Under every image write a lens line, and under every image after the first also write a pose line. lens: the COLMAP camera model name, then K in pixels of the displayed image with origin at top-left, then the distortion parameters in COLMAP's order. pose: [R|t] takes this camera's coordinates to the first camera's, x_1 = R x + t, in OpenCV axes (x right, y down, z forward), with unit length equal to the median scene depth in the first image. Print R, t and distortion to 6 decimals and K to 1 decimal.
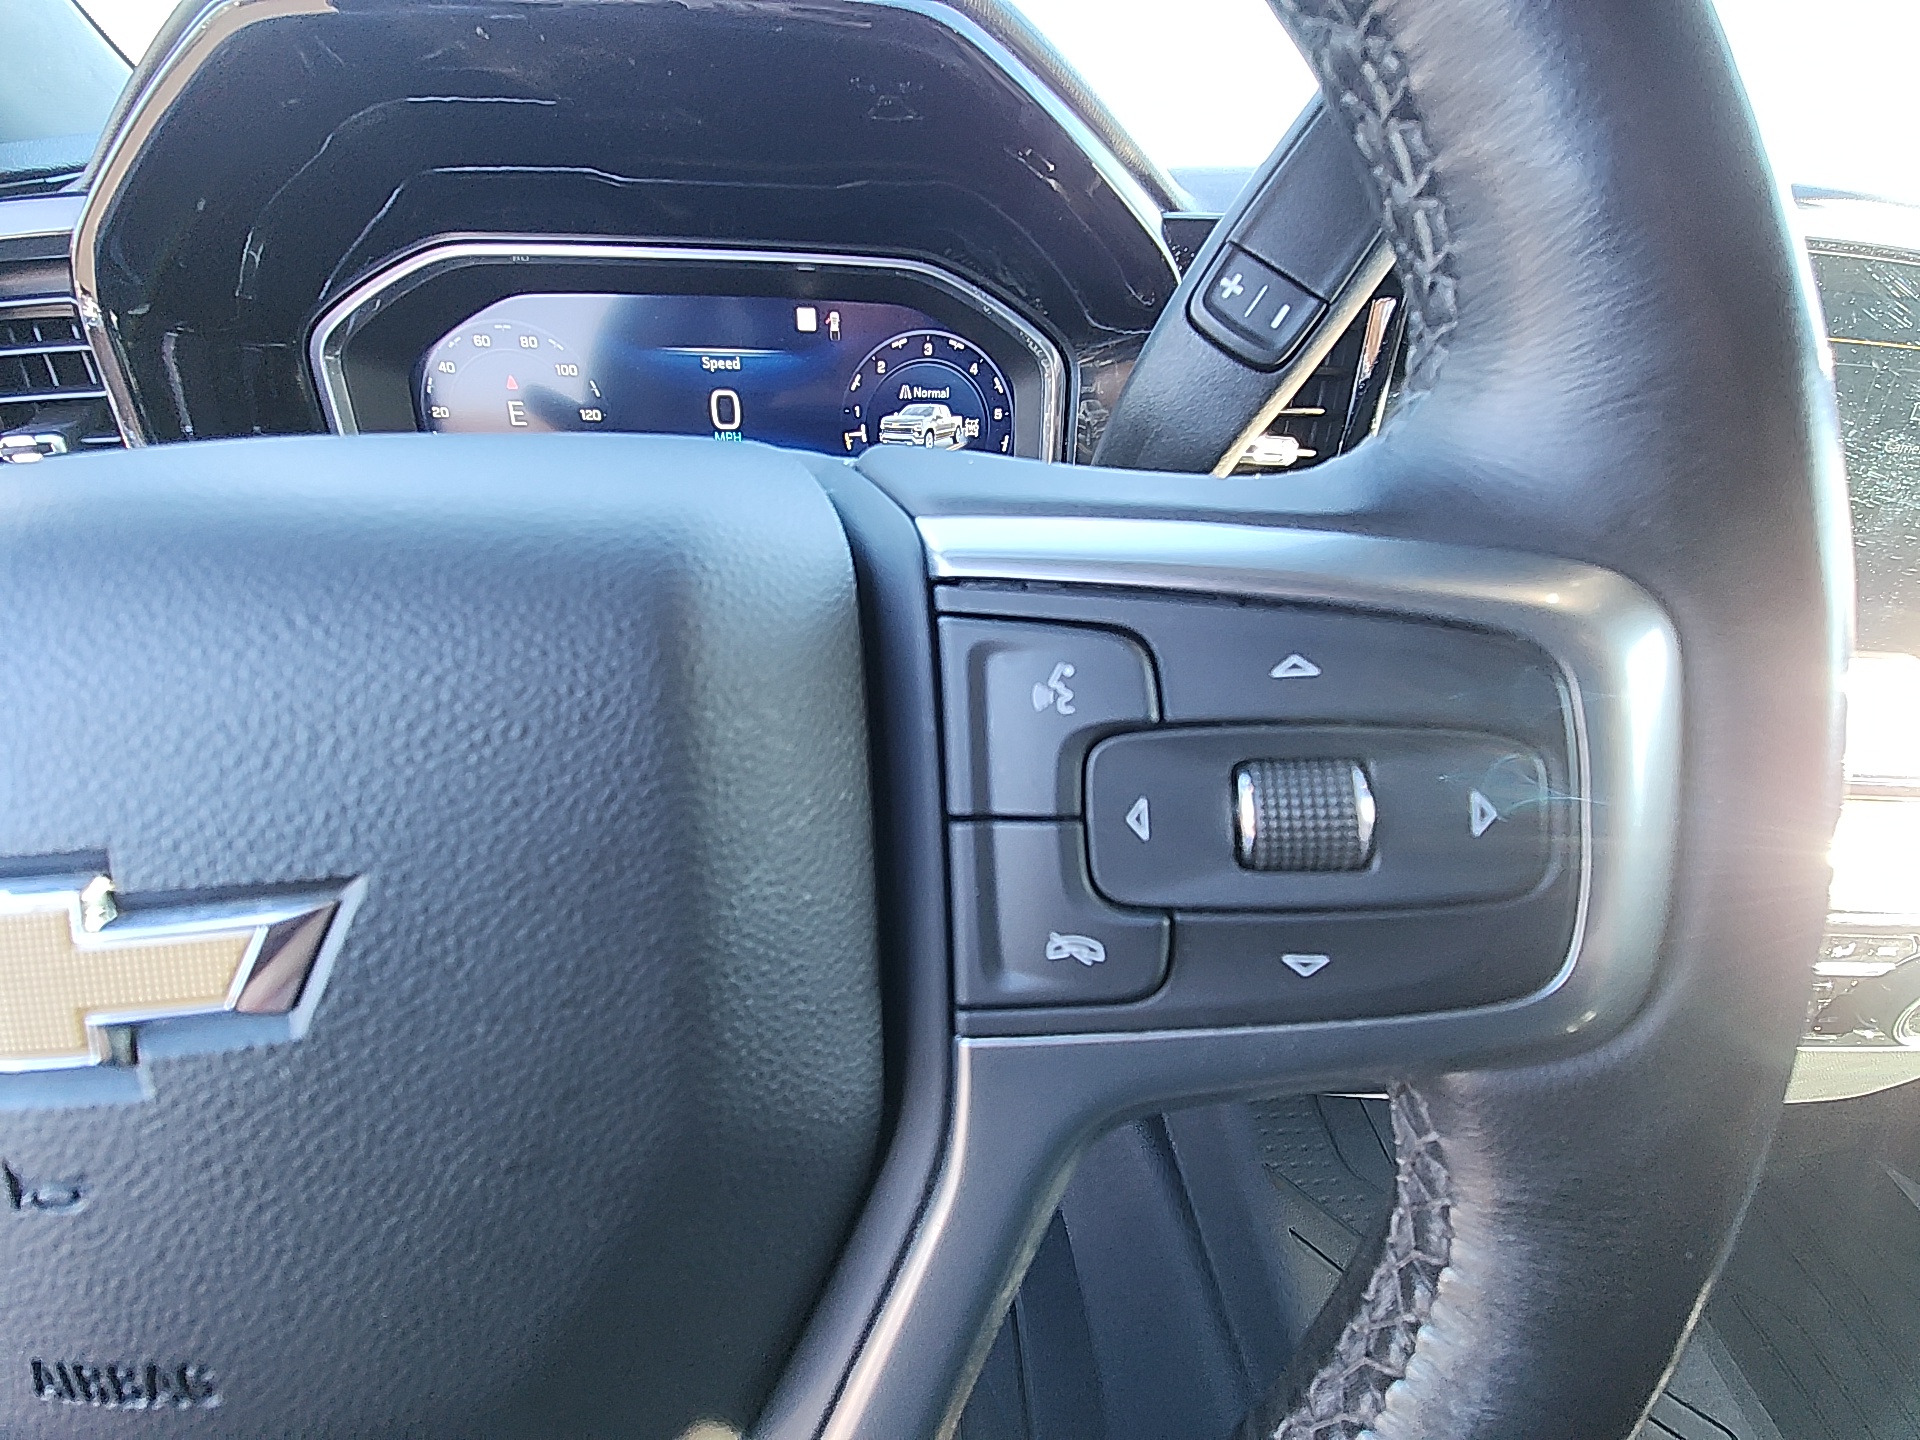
lens RADIAL K [[779.7, 0, 949.9], [0, 779.7, 705.9], [0, 0, 1]] dist [0.002047, -0.004307]
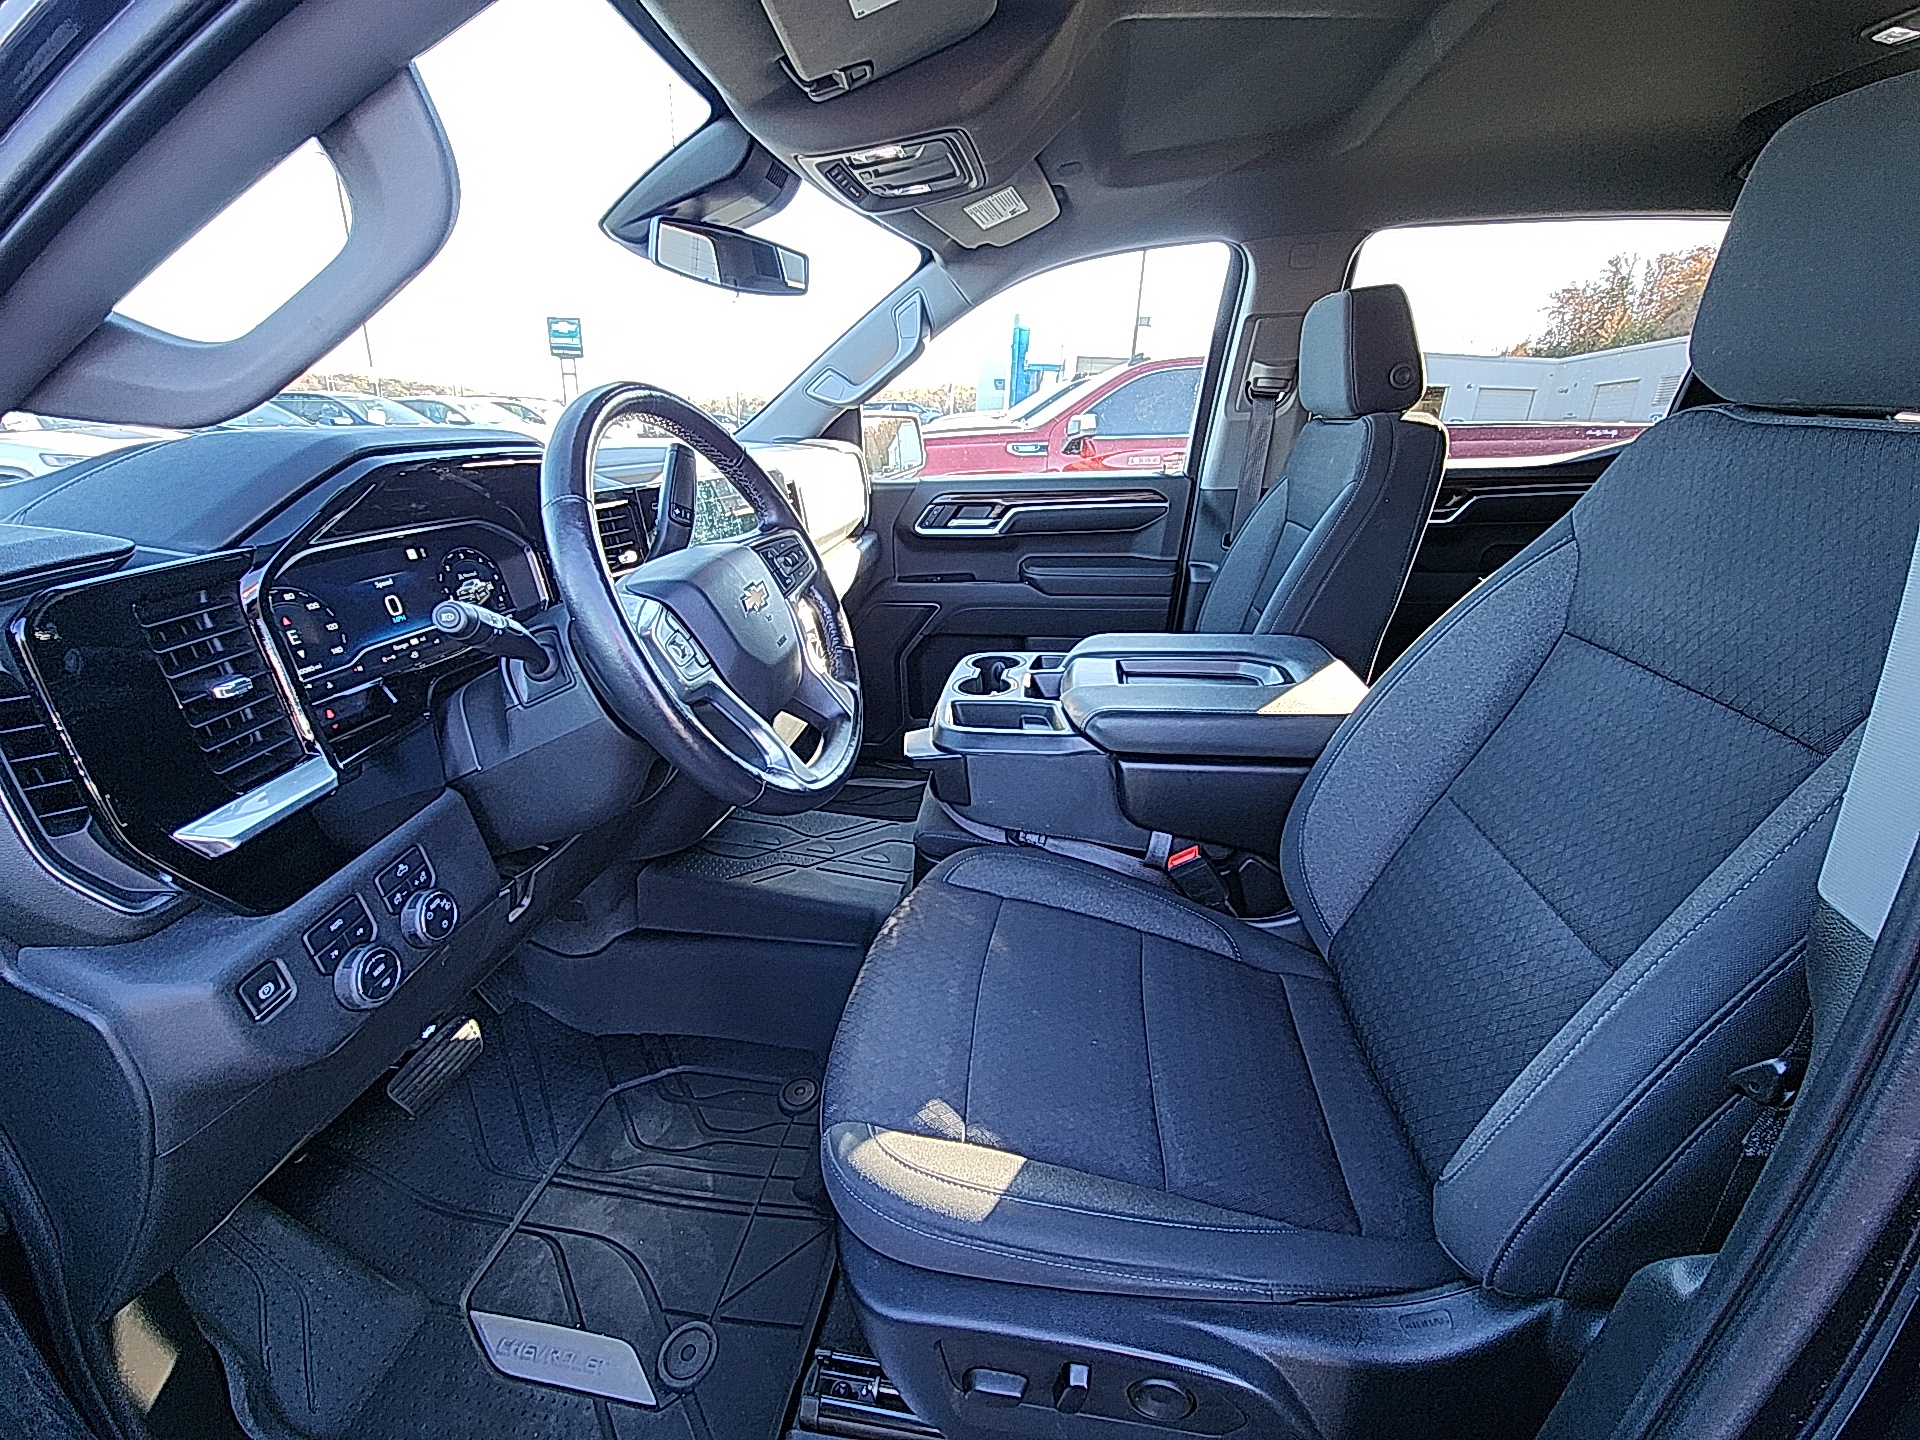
lens RADIAL K [[775.6, 0, 950.4], [0, 775.6, 704.8], [0, 0, 1]] dist [0.004108, -0.000082]
pose [[0.220996, -0.368327, 0.903048, -2.464090], [0.521612, 0.827019, 0.209667, 0.175223], [-0.824064, 0.424705, 0.374892, -0.984779]]
